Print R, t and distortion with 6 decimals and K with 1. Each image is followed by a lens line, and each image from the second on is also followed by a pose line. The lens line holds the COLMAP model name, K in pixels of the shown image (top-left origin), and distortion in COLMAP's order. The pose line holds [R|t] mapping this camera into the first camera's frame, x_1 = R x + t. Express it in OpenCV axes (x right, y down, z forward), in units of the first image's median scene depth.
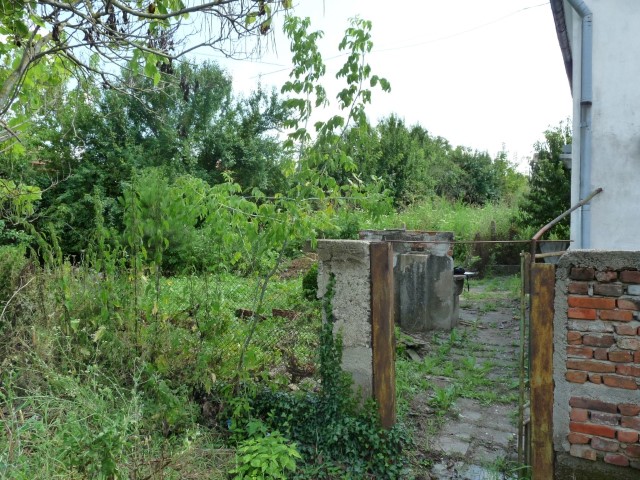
lens RADIAL K [[516.3, 0, 320.0], [0, 516.3, 238.4], [0, 0, 1]] dist [-0.013020, -0.023464]
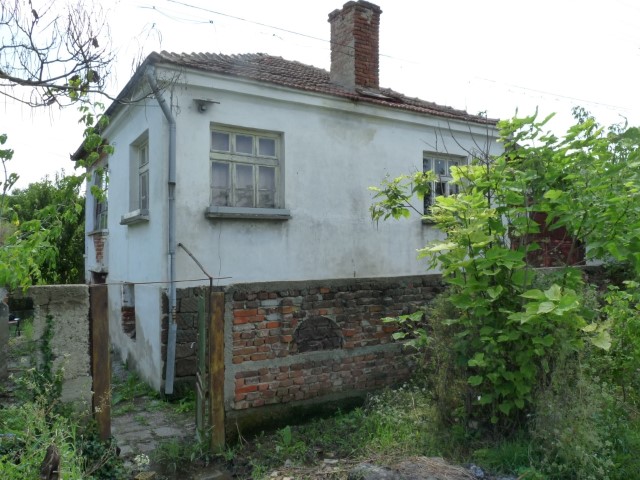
lens RADIAL K [[516.3, 0, 319.6], [0, 516.3, 242.3], [0, 0, 1]] dist [-0.013020, -0.023464]
pose [[0.468653, 0.028639, 0.882918, -0.709380], [0.043883, 0.997486, -0.055648, -0.002856], [-0.882292, 0.064824, 0.466218, -0.027290]]
